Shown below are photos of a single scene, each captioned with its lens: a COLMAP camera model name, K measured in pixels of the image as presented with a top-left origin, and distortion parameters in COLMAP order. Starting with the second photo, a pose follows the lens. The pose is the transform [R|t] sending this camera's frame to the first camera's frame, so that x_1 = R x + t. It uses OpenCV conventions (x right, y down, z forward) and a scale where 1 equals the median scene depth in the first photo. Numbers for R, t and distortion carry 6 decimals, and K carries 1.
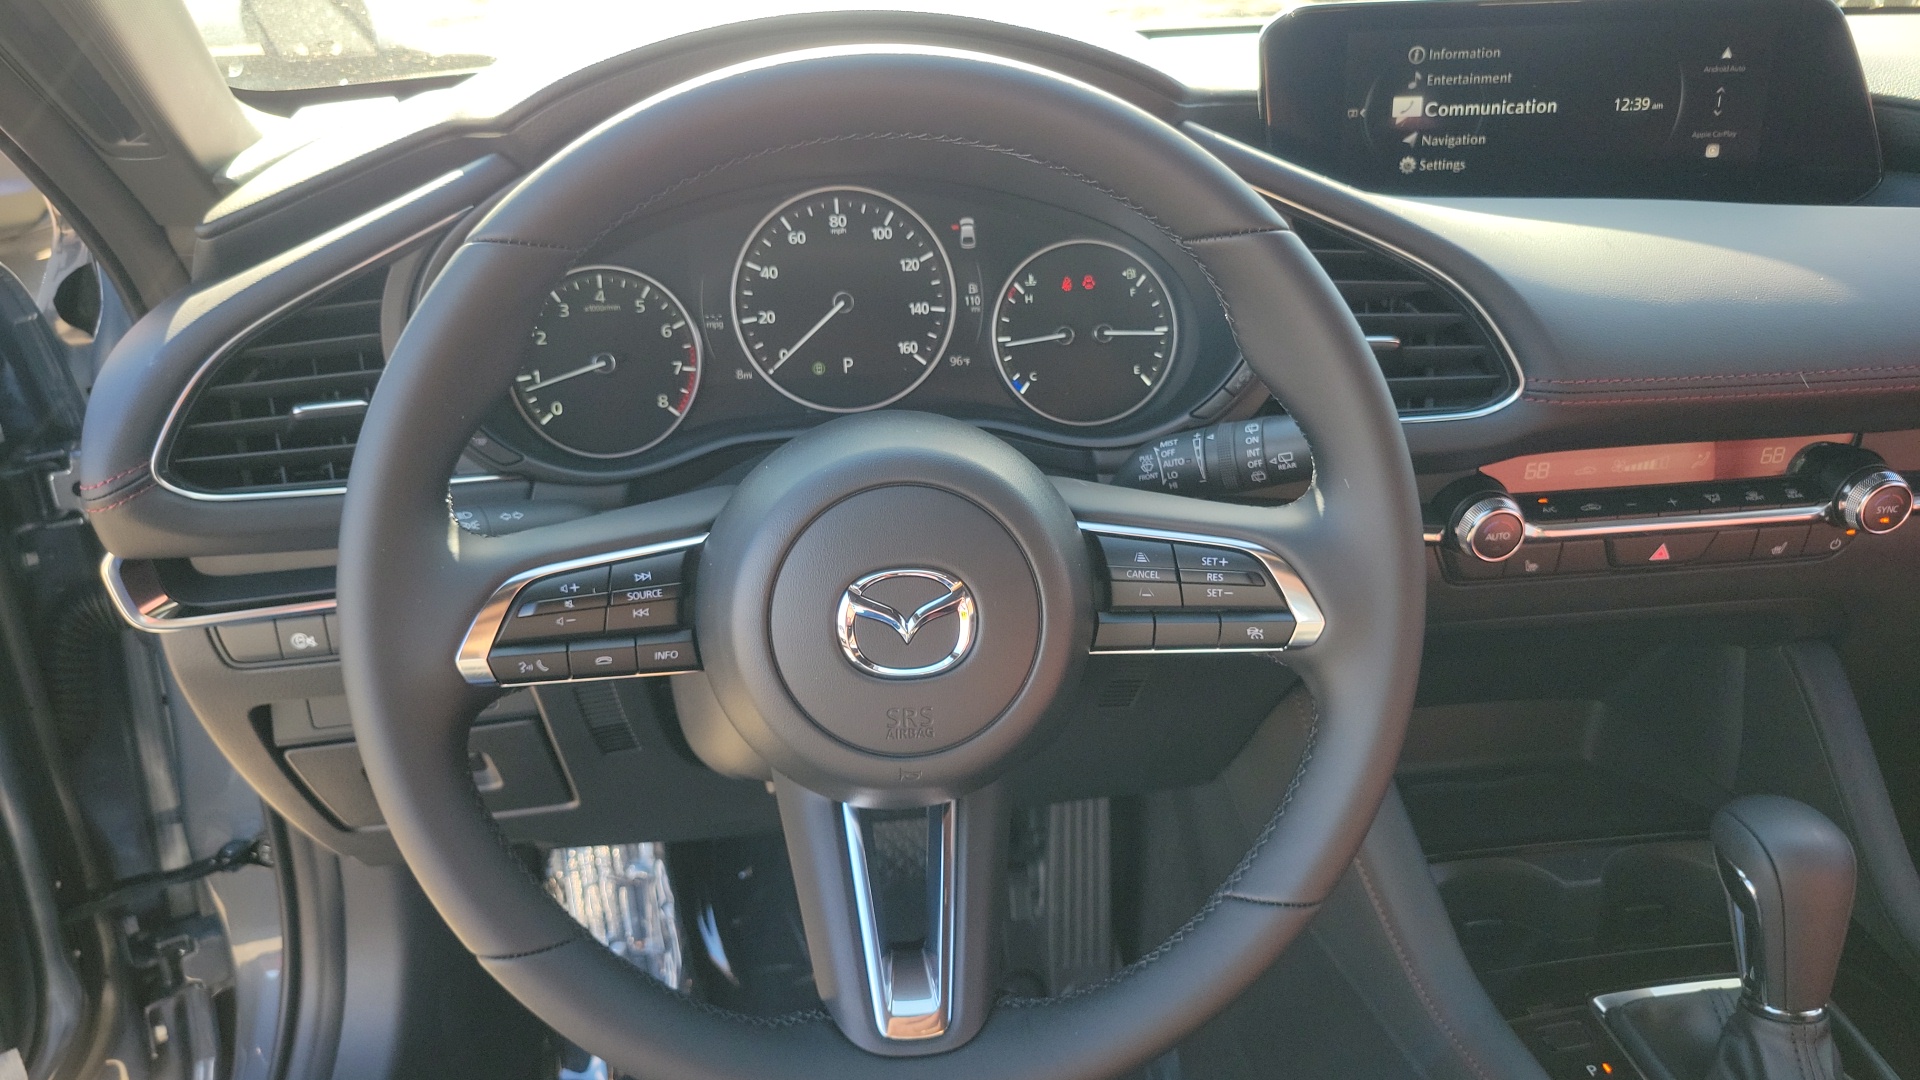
lens RADIAL K [[1487.6, 0, 952.0], [0, 1487.6, 535.4], [0, 0, 1]] dist [0.025650, -0.017009]
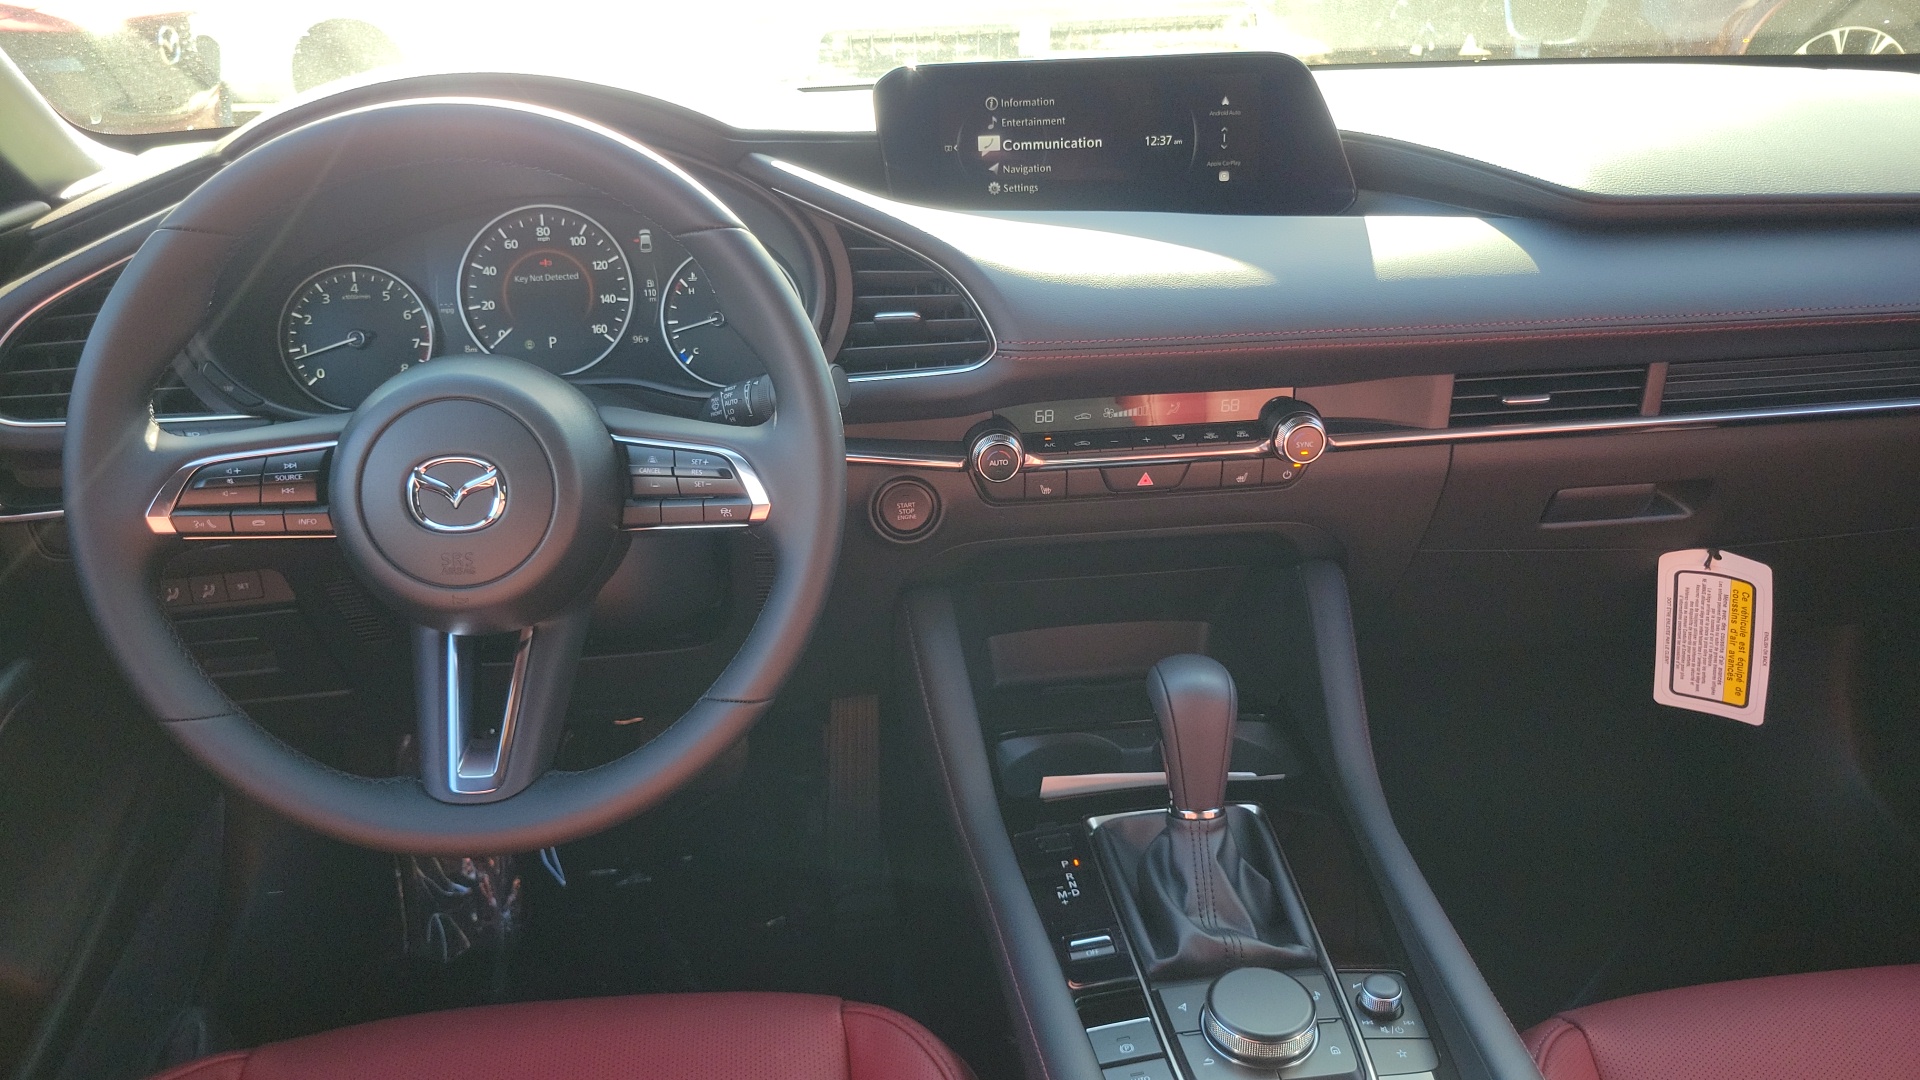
lens RADIAL K [[1487.6, 0, 966.3], [0, 1487.6, 543.1], [0, 0, 1]] dist [0.025650, -0.017009]
pose [[0.999642, 0.001120, -0.026742, 0.341400], [-0.001695, 0.999768, -0.021495, 0.092515], [0.026712, 0.021532, 0.999411, -0.300130]]
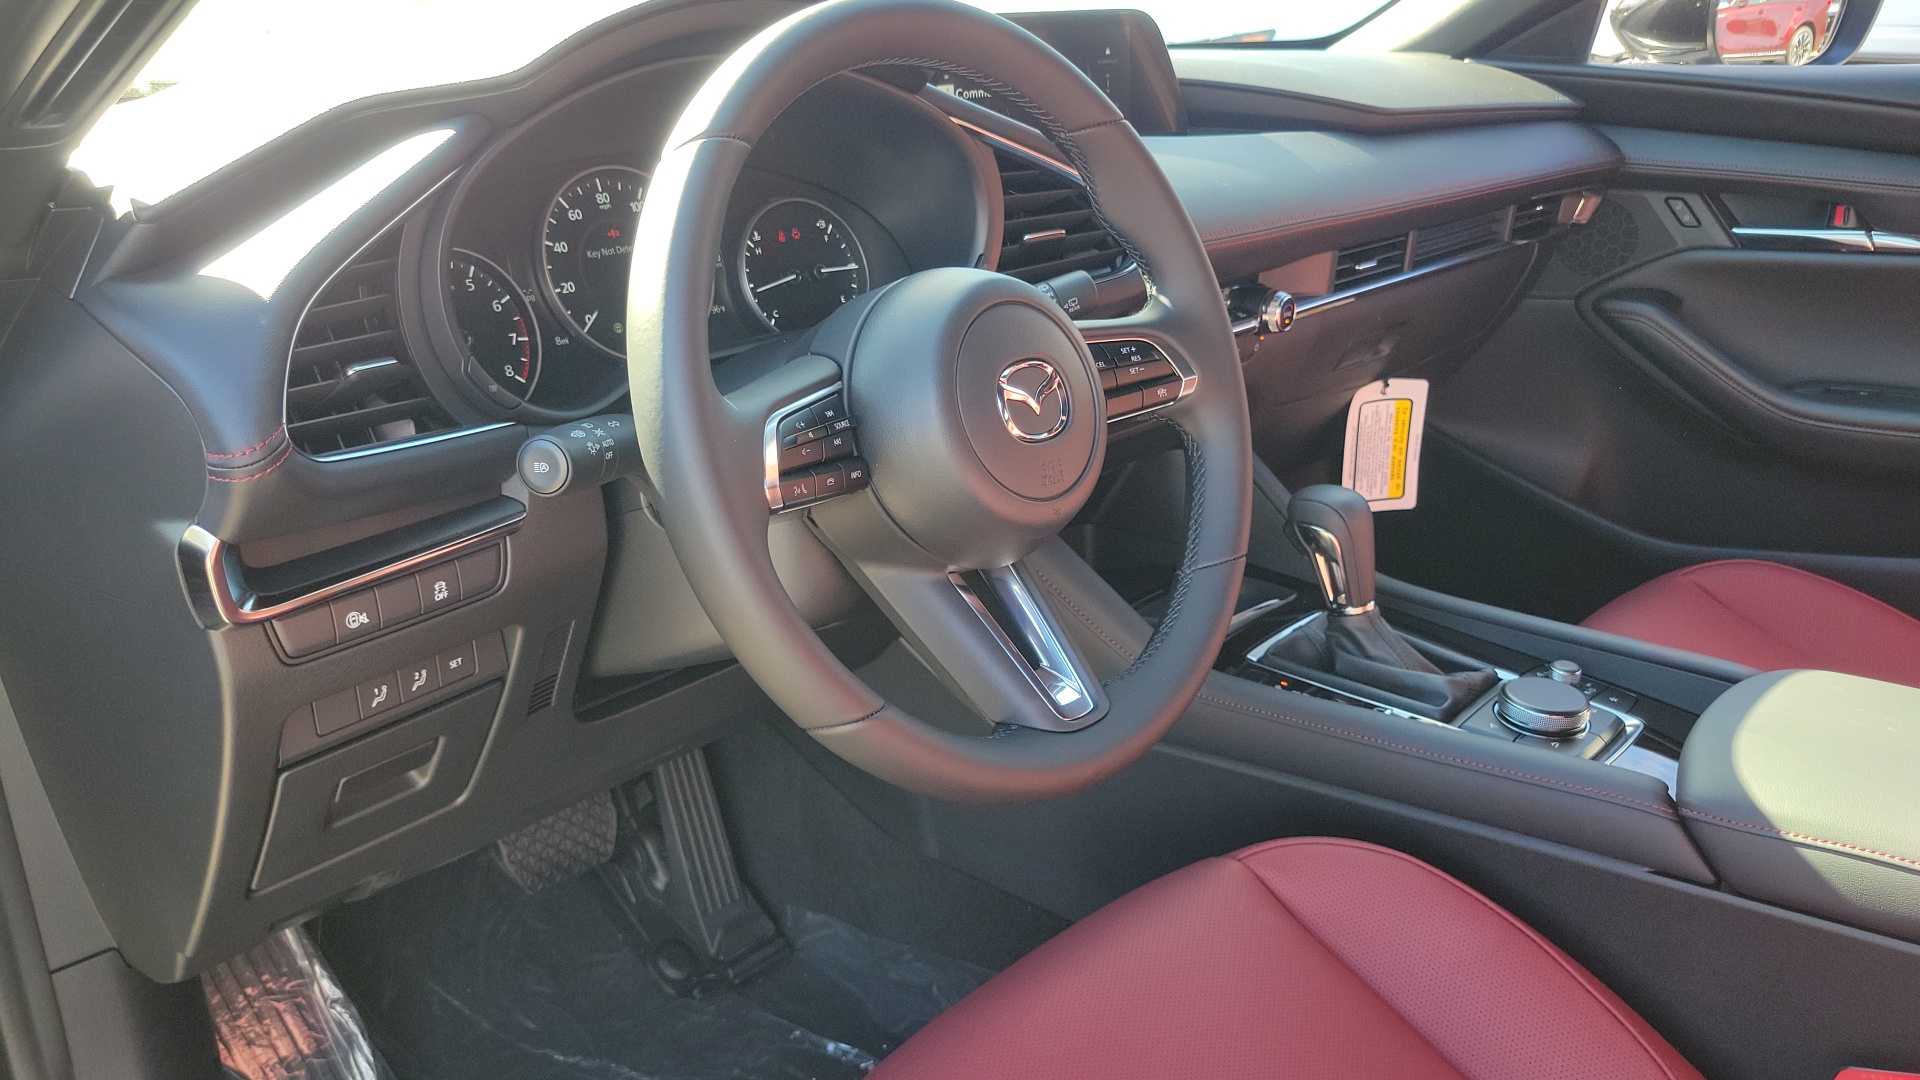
lens RADIAL K [[1487.6, 0, 959.2], [0, 1487.6, 509.9], [0, 0, 1]] dist [0.025650, -0.017009]
pose [[0.756238, -0.199933, 0.623002, -0.645617], [0.262040, 0.965020, -0.008388, 0.099979], [-0.599532, 0.169595, 0.782175, -0.002937]]
